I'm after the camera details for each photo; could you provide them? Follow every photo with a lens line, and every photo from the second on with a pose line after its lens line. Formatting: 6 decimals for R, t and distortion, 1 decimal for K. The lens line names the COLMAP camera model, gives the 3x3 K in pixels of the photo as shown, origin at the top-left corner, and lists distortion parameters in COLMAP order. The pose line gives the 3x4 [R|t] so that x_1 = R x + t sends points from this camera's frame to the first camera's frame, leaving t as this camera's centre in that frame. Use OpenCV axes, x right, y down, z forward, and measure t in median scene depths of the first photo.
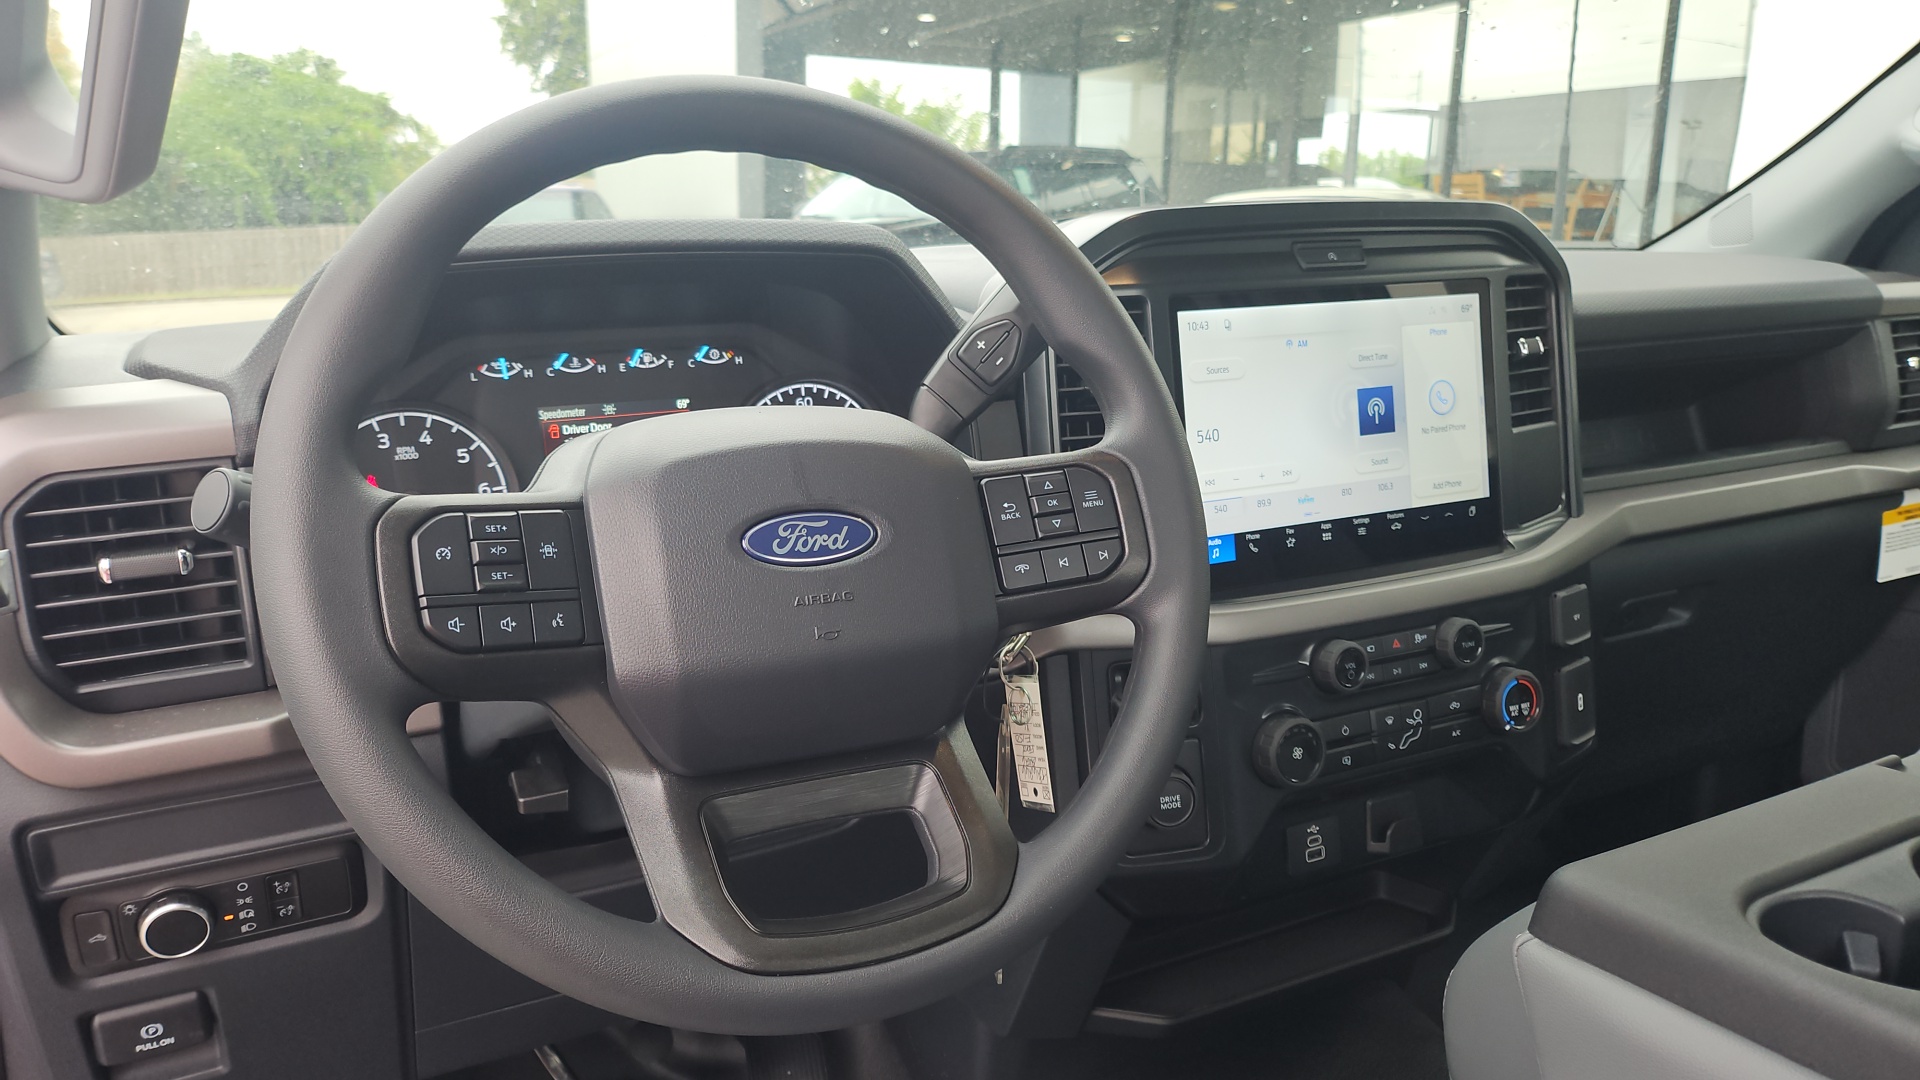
lens RADIAL K [[1339.2, 0, 950.2], [0, 1339.2, 539.7], [0, 0, 1]] dist [0.060709, -0.068854]
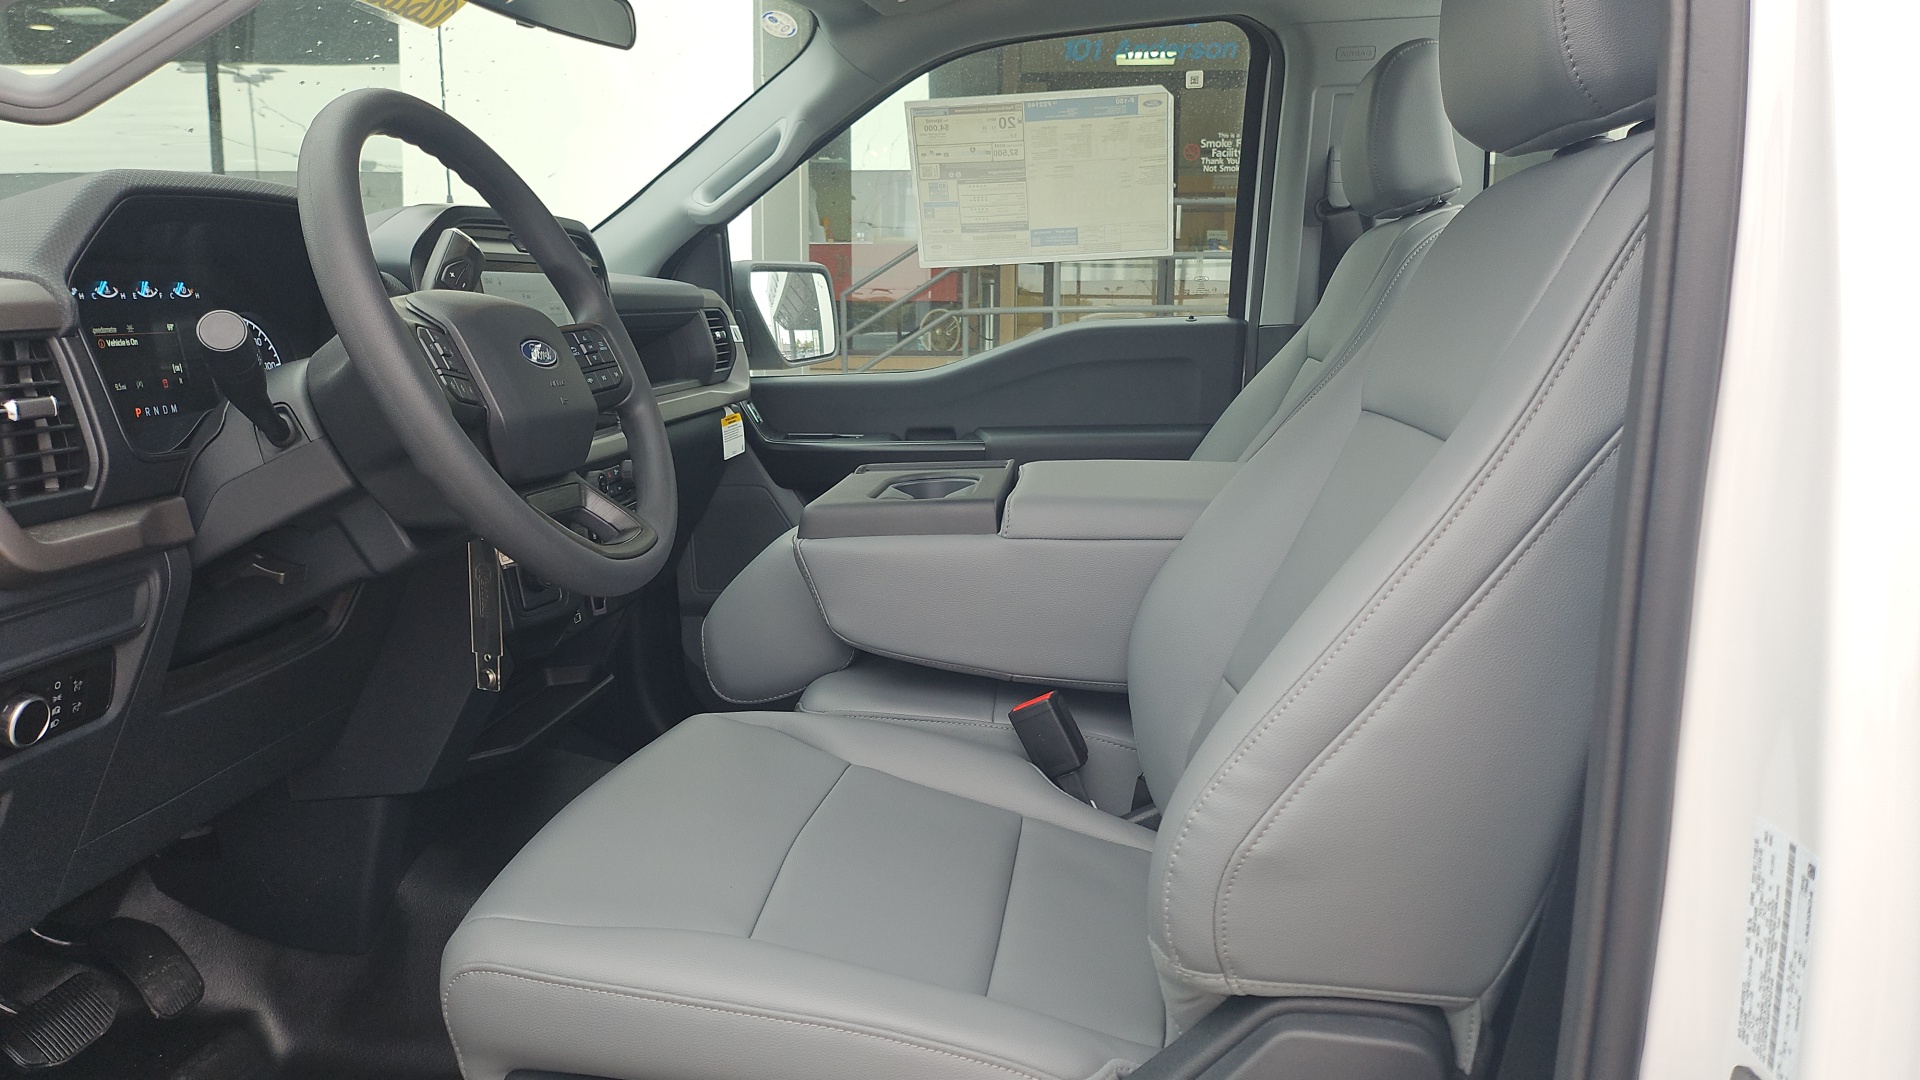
lens RADIAL K [[1322.1, 0, 965.3], [0, 1322.1, 546.1], [0, 0, 1]] dist [0.080314, -0.090133]
pose [[0.546864, -0.138718, 0.825650, -0.935687], [0.185969, 0.981668, 0.041755, 0.204884], [-0.816306, 0.130711, 0.562636, -0.335443]]
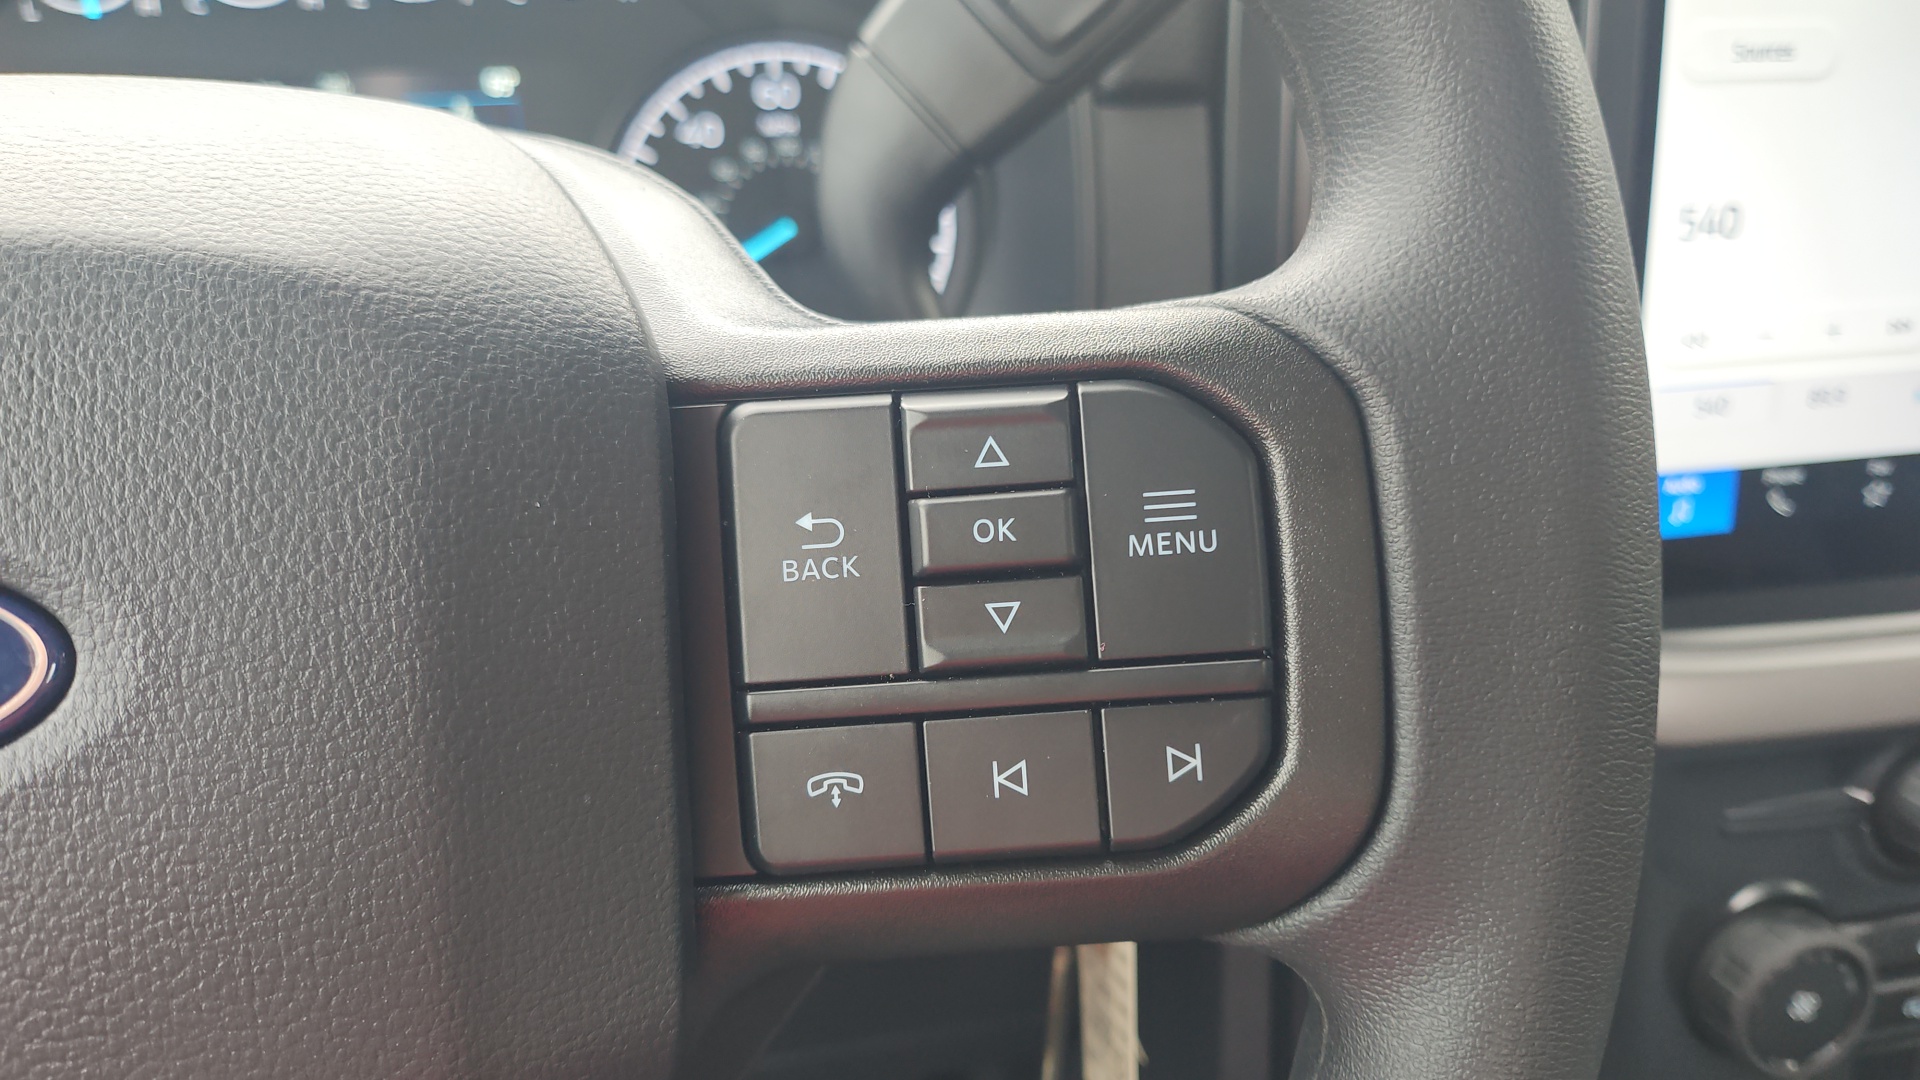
lens RADIAL K [[1387.3, 0, 985.3], [0, 1387.3, 549.1], [0, 0, 1]] dist [0.033599, -0.078557]
pose [[0.963348, 0.119073, -0.240379, 0.106679], [-0.068413, 0.975509, 0.209050, -0.060359], [0.259384, -0.184942, 0.947901, 0.596176]]
